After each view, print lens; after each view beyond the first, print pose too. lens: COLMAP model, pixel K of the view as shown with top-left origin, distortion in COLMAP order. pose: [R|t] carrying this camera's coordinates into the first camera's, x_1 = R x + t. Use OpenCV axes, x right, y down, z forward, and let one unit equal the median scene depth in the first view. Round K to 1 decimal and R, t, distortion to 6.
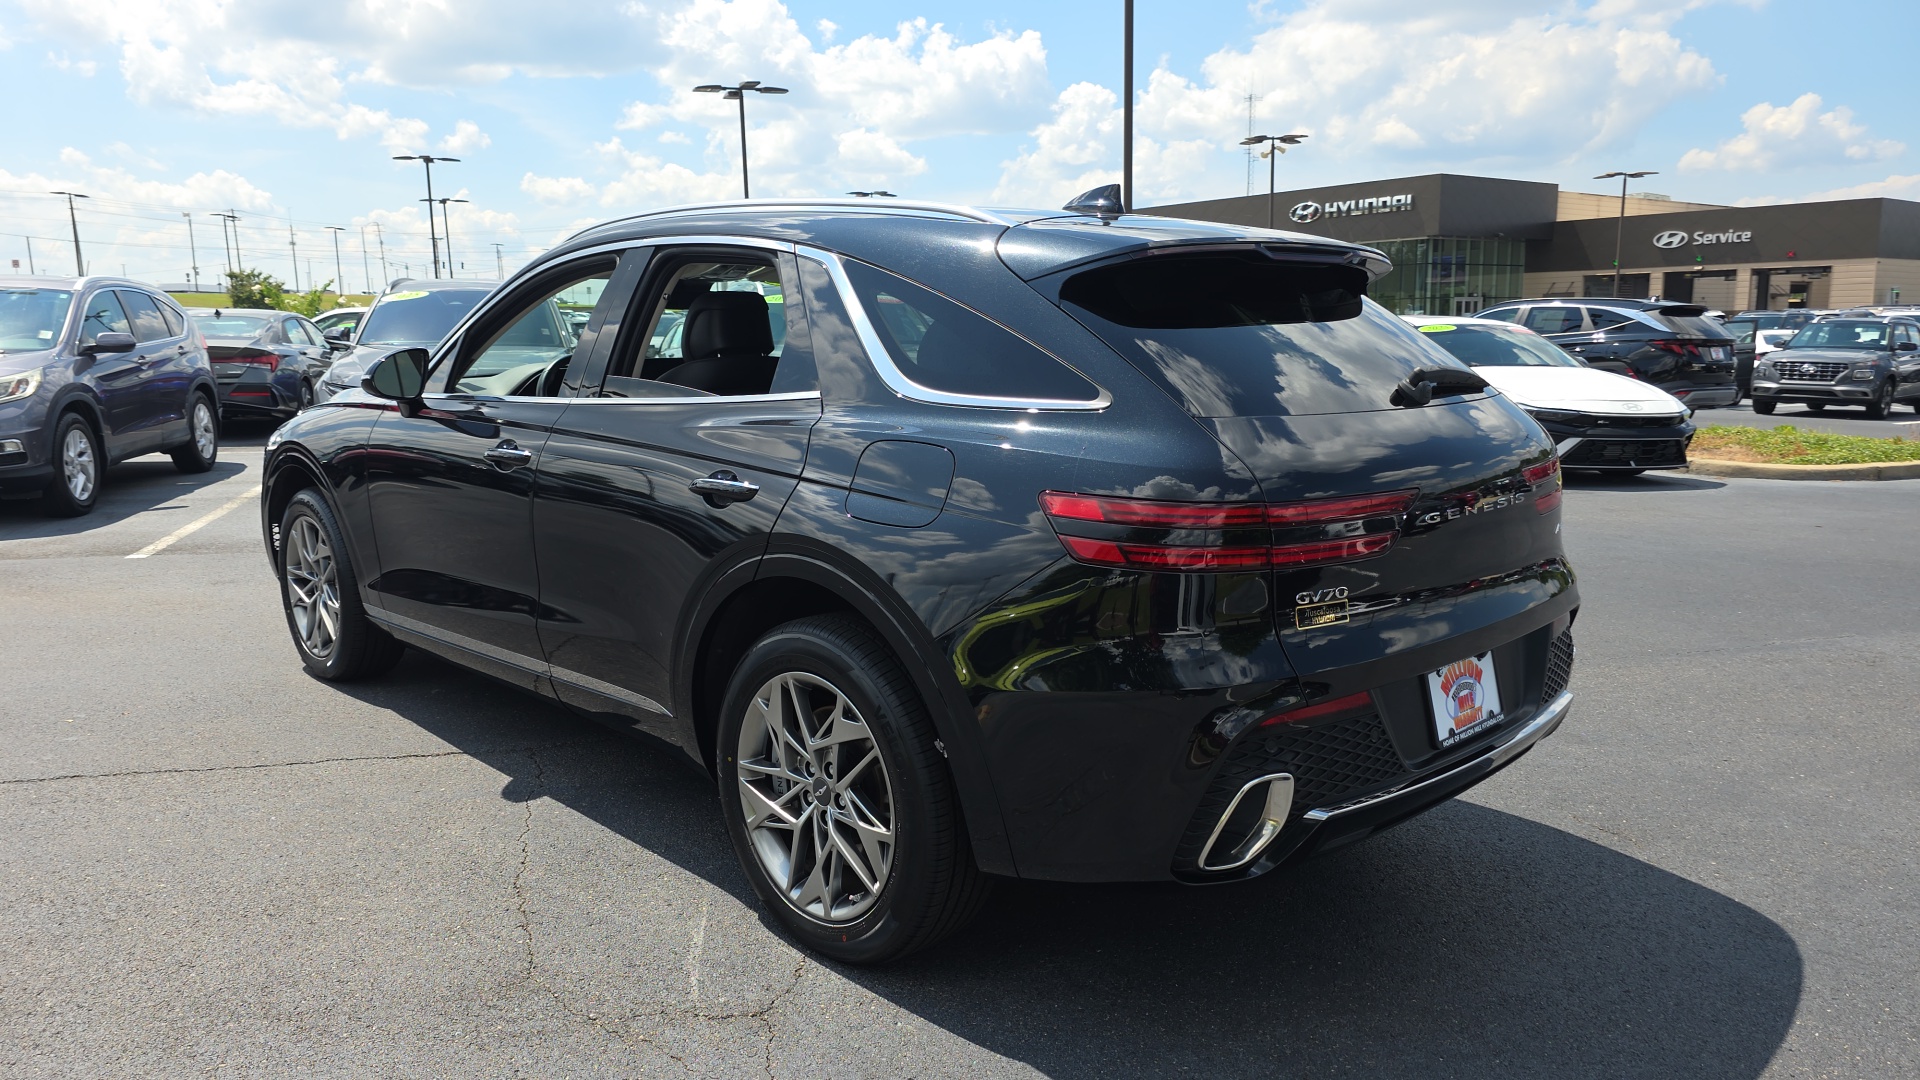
lens RADIAL K [[1315.1, 0, 970.2], [0, 1315.1, 548.1], [0, 0, 1]] dist [0.045574, -0.056460]
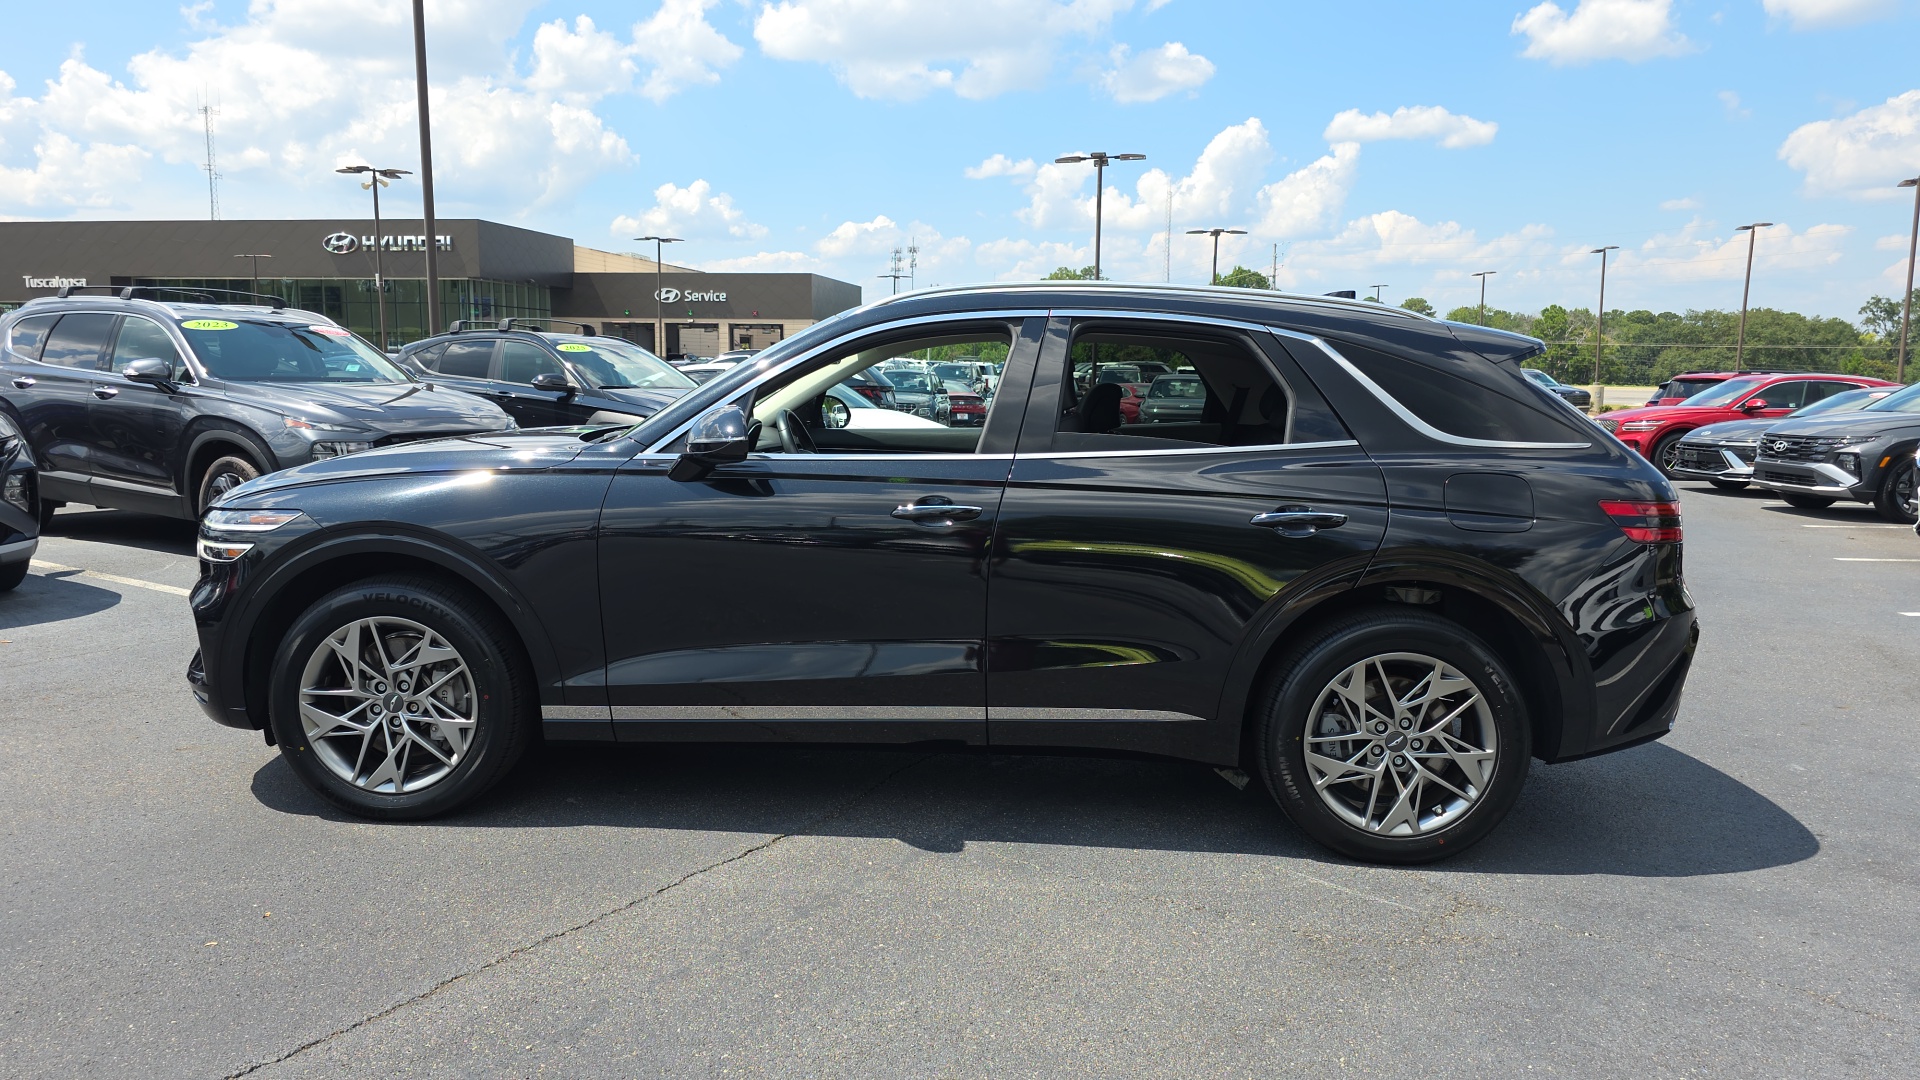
lens RADIAL K [[1315.1, 0, 873.3], [0, 1315.1, 528.4], [0, 0, 1]] dist [0.045574, -0.056460]
pose [[0.721778, -0.065255, 0.689041, -0.111911], [0.091667, 0.995788, -0.001718, -0.006092], [-0.686027, 0.064402, 0.724720, 0.030360]]
